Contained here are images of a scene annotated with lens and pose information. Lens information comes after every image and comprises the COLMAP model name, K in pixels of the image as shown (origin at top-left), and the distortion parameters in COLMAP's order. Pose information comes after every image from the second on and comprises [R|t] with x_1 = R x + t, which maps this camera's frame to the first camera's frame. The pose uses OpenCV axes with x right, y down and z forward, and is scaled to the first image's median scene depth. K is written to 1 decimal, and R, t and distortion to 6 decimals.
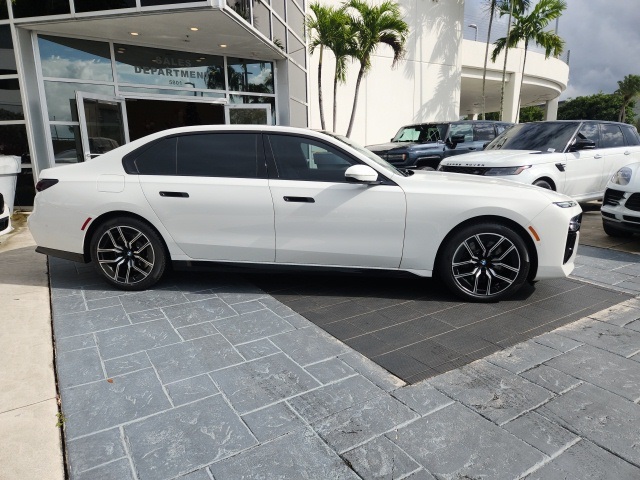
lens RADIAL K [[428.1, 0, 327.2], [0, 428.1, 238.5], [0, 0, 1]] dist [0.071546, -0.061931]
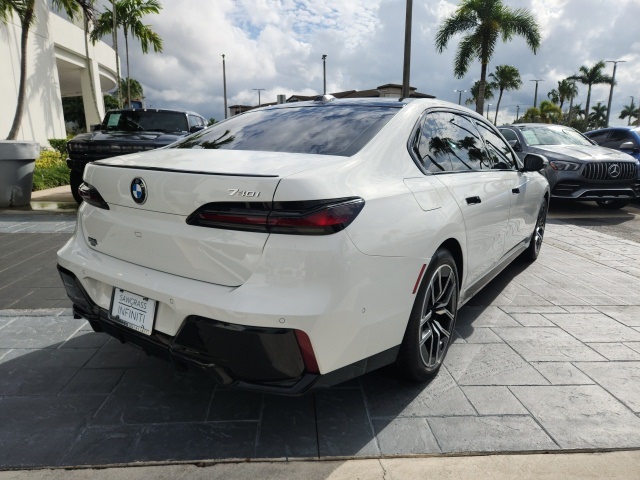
lens RADIAL K [[428.2, 0, 315.8], [0, 428.2, 235.1], [0, 0, 1]] dist [0.068888, -0.058677]
pose [[0.500033, -0.165375, 0.850069, -1.091187], [0.160708, 0.982267, 0.096560, -0.157824], [-0.850964, 0.088330, 0.517743, 0.898115]]
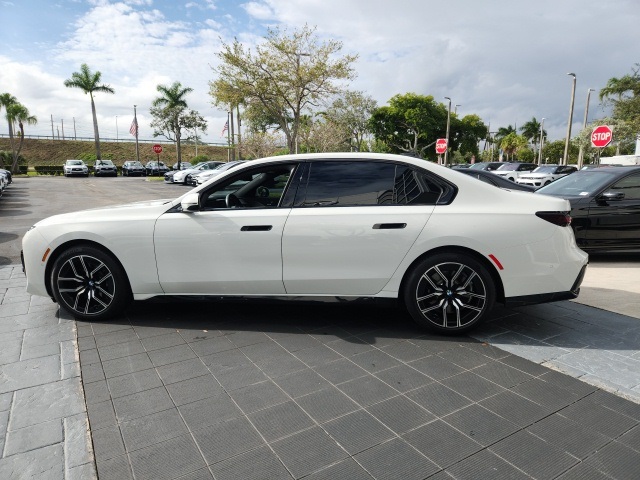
lens RADIAL K [[428.1, 0, 327.2], [0, 428.1, 238.5], [0, 0, 1]] dist [0.071546, -0.061931]
pose [[-0.999774, 0.004249, 0.020851, -0.192723], [0.011413, 0.934070, 0.356906, -0.526592], [-0.017960, 0.357064, -0.933907, 2.433570]]
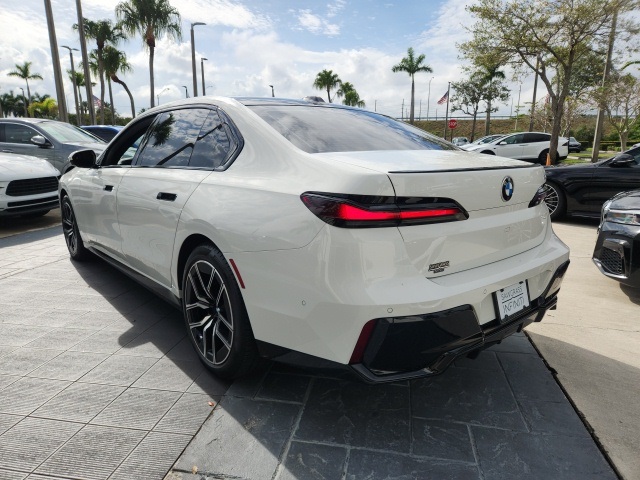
lens RADIAL K [[428.1, 0, 327.2], [0, 428.1, 238.5], [0, 0, 1]] dist [0.071546, -0.061931]
pose [[-0.728141, -0.137876, 0.671417, -0.969294], [0.142741, 0.927581, 0.345279, -0.349411], [-0.670400, 0.347251, -0.655730, 1.831893]]
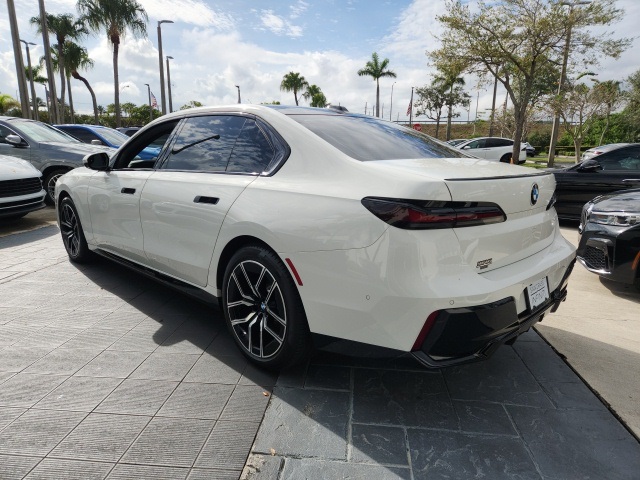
lens RADIAL K [[424.9, 0, 326.9], [0, 424.9, 238.5], [0, 0, 1]] dist [0.083305, -0.069519]
pose [[-0.782259, -0.132294, 0.608744, -0.913060], [0.118986, 0.927469, 0.354462, -0.380002], [-0.611484, 0.349713, -0.709780, 1.935175]]
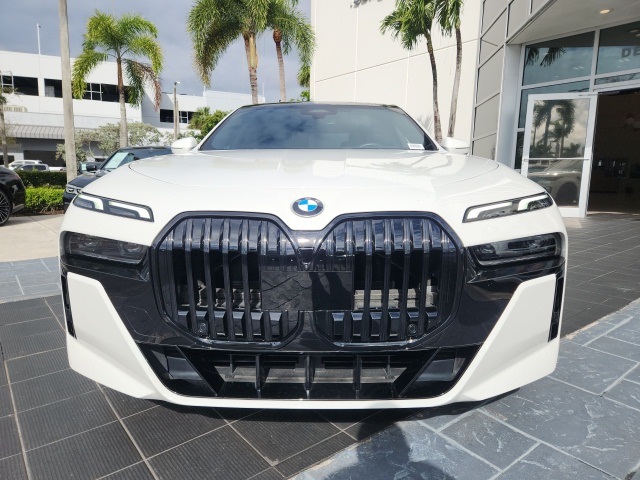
lens RADIAL K [[427.7, 0, 321.7], [0, 427.7, 241.4], [0, 0, 1]] dist [0.070116, -0.058041]
pose [[0.095836, 0.165314, -0.981574, 0.967410], [-0.207978, 0.967673, 0.142667, -0.144032], [0.973427, 0.190473, 0.127120, 1.161233]]
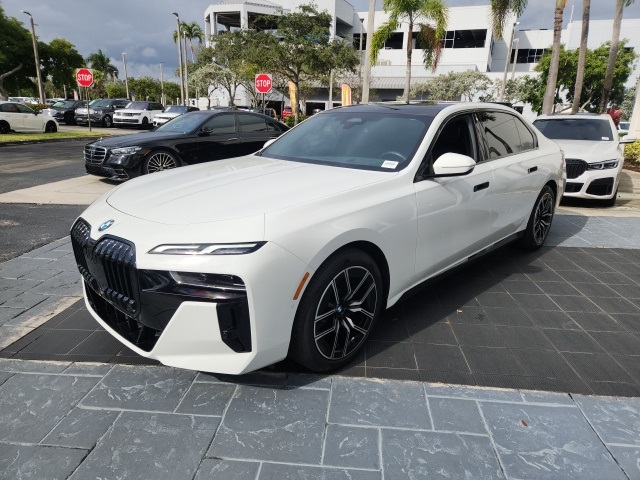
lens RADIAL K [[428.1, 0, 327.2], [0, 428.1, 238.5], [0, 0, 1]] dist [0.071546, -0.061931]
pose [[-0.614427, 0.221522, -0.757237, 0.910765], [-0.172703, 0.898736, 0.403049, -0.412719], [0.769840, 0.378421, -0.513950, 1.766396]]
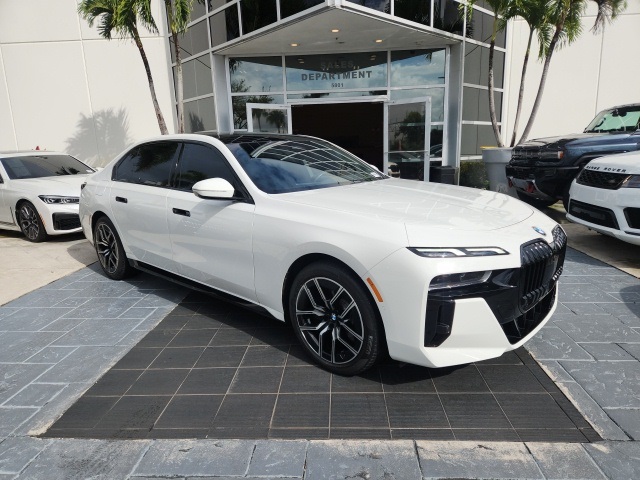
lens RADIAL K [[427.5, 0, 323.5], [0, 427.5, 244.8], [0, 0, 1]] dist [0.073078, -0.062472]
pose [[0.810079, 0.112441, -0.575438, 0.752697], [-0.095733, 0.993634, 0.059387, -0.106918], [0.578452, 0.006980, 0.815687, 0.403724]]
